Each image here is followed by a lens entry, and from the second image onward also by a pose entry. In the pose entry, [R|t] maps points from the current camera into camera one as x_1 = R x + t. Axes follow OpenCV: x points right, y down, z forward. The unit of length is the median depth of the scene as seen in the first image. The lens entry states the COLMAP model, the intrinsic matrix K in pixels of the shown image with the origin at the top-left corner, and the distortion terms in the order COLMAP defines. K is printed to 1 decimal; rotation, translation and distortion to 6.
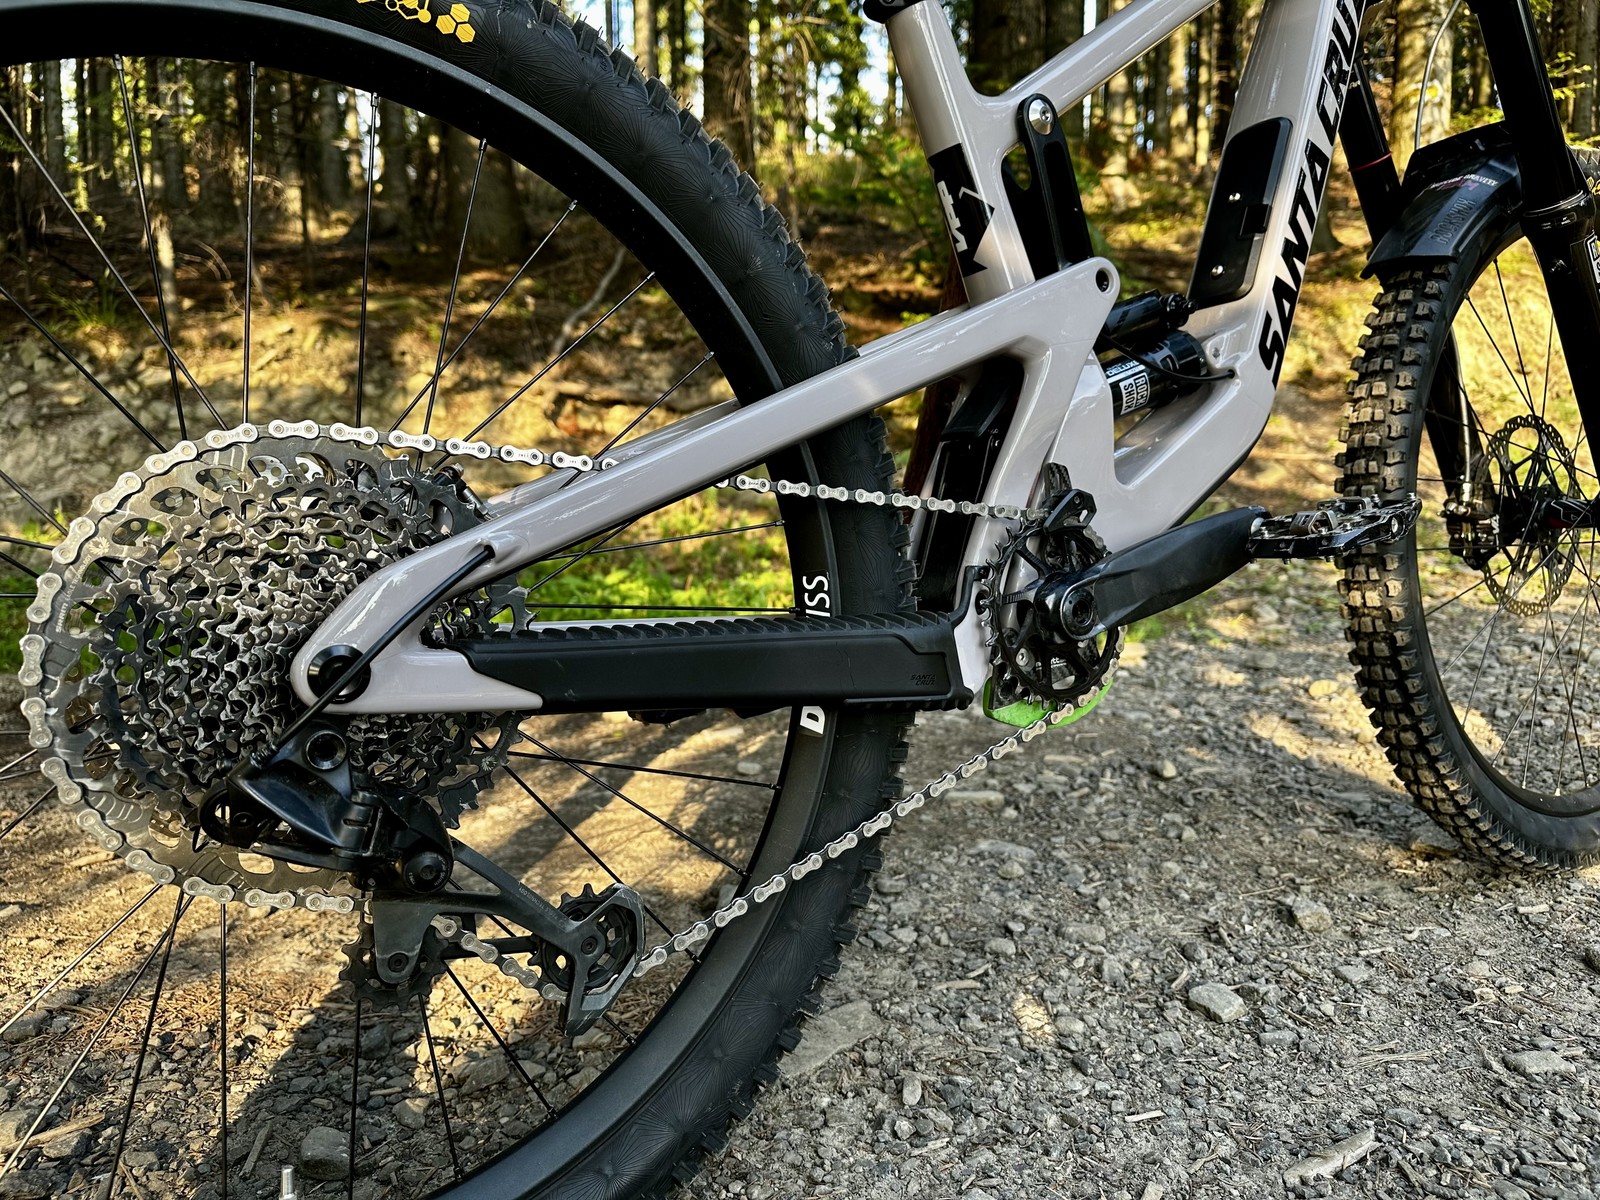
lens RADIAL K [[1151.3, 0, 800.0], [0, 1151.3, 600.0], [0, 0, 1]] dist [0.002659, -0.001360]
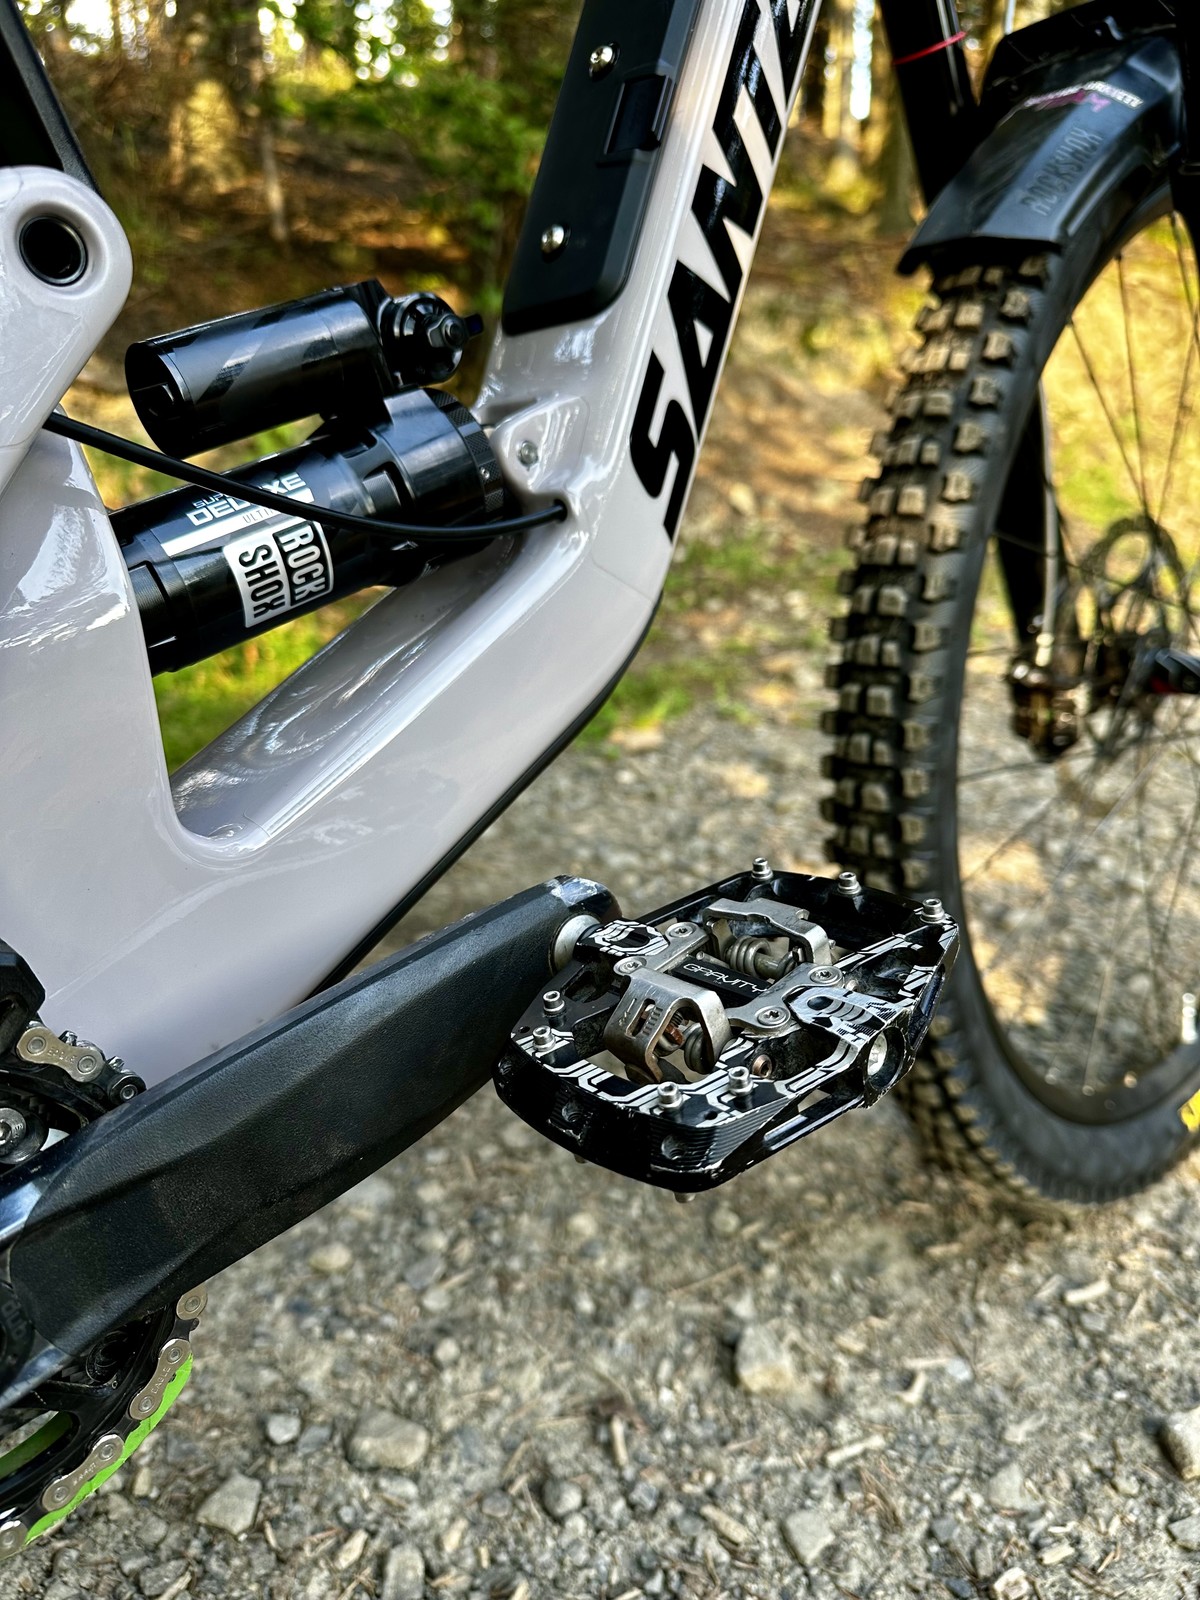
lens RADIAL K [[1176.4, 0, 600.0], [0, 1176.4, 800.0], [0, 0, 1]] dist [0.004333, -0.049629]
pose [[0.982383, -0.023795, 0.185358, 0.257335], [-0.009347, 0.984363, 0.175904, -0.140262], [-0.186646, -0.174538, 0.966799, 0.478959]]
